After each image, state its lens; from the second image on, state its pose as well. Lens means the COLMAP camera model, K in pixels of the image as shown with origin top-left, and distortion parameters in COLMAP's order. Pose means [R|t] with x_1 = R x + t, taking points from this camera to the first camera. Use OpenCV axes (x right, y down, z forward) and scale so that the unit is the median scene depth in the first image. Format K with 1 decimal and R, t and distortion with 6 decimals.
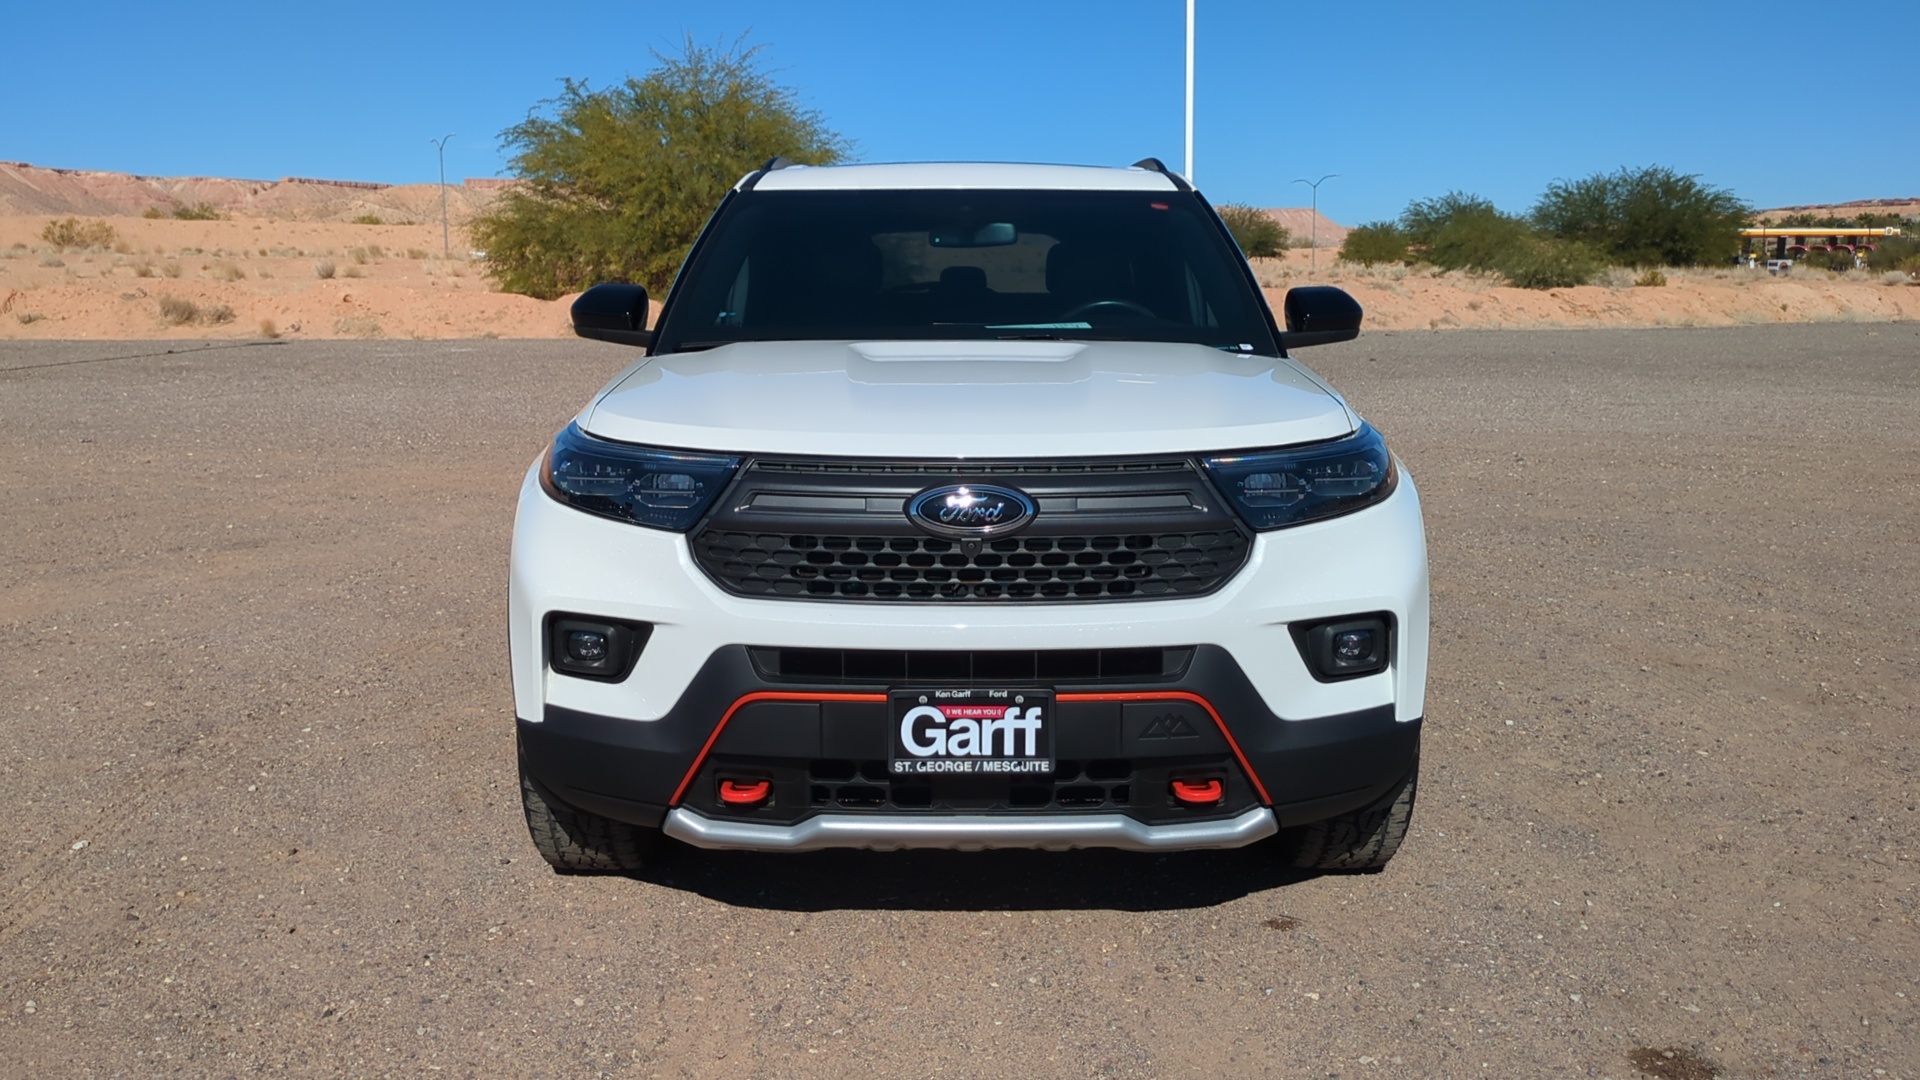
lens RADIAL K [[1633.0, 0, 970.5], [0, 1633.0, 544.0], [0, 0, 1]] dist [0.062502, -0.084578]
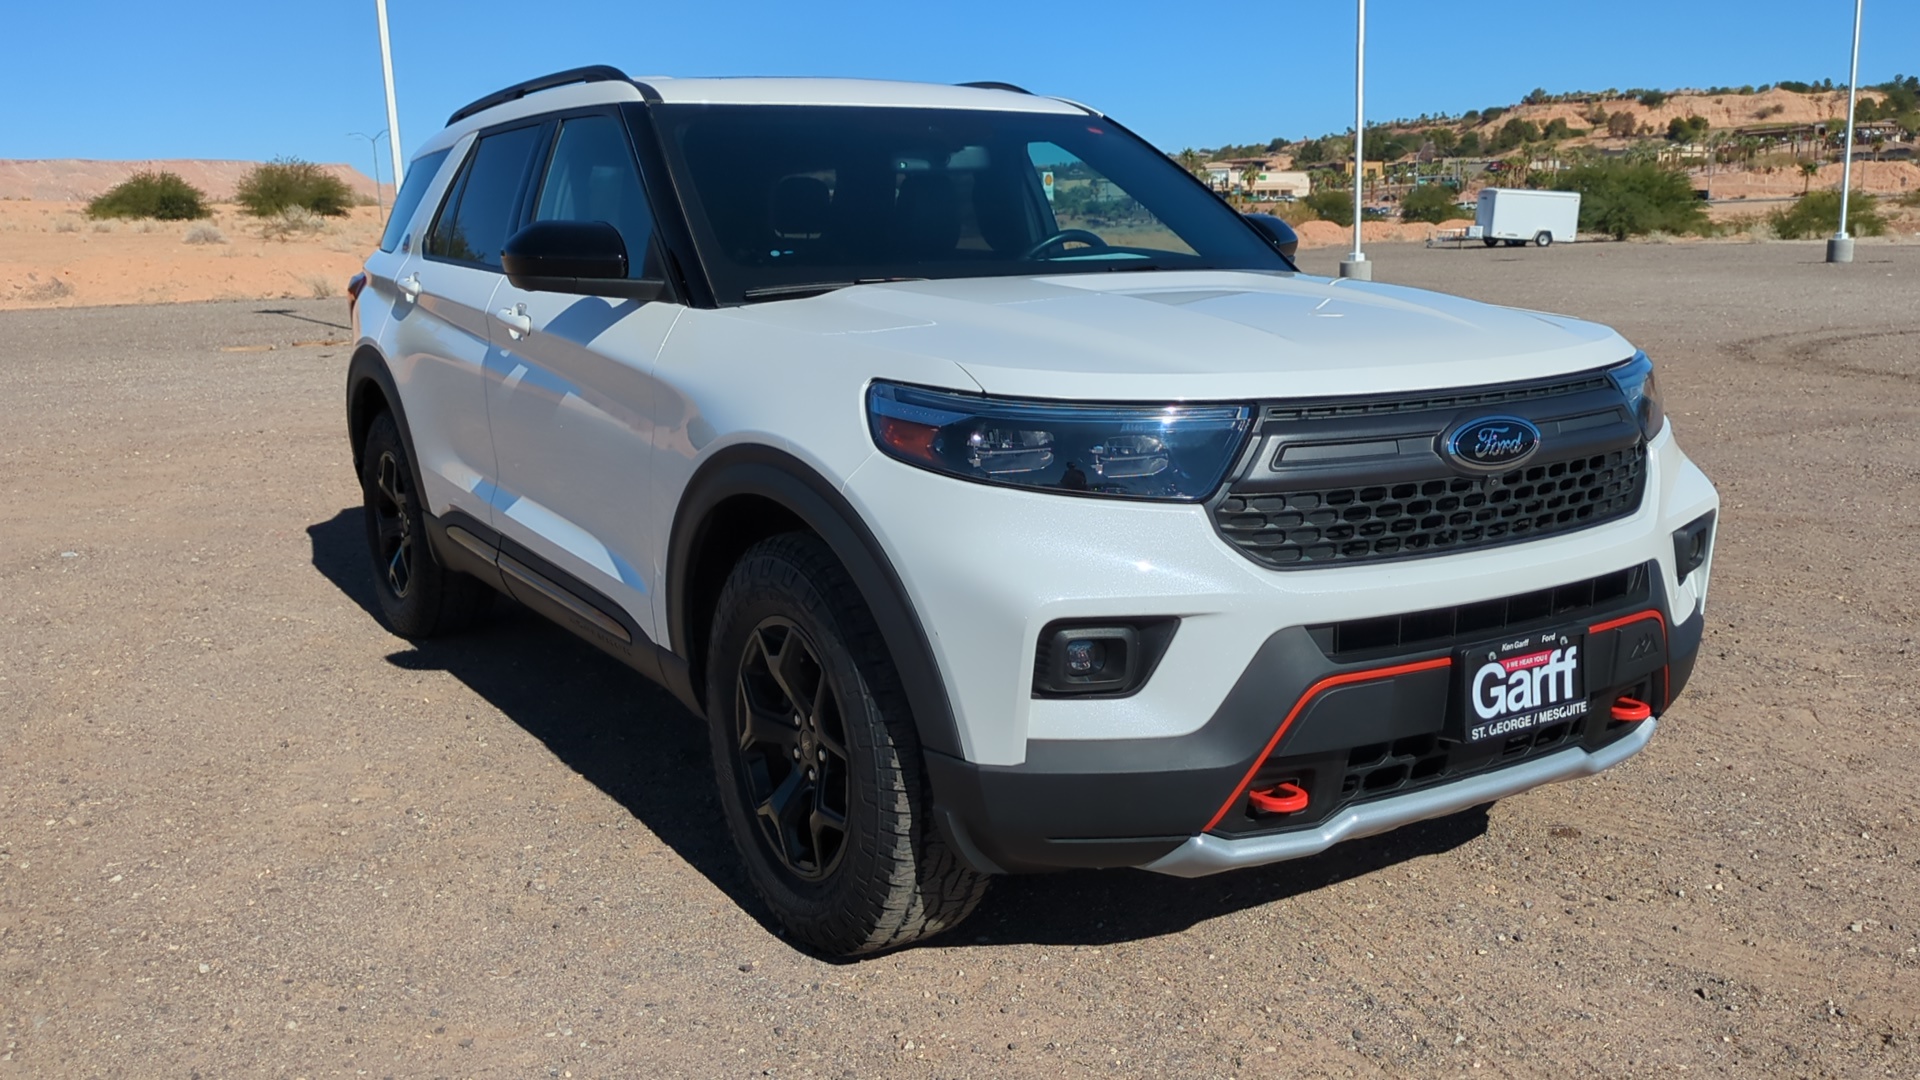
lens RADIAL K [[1633.0, 0, 970.5], [0, 1633.0, 544.0], [0, 0, 1]] dist [0.062502, -0.084578]
pose [[0.839906, -0.112403, 0.530965, -0.743801], [0.100105, 0.993618, 0.051994, -0.042312], [-0.533420, 0.009482, 0.845797, 0.383035]]
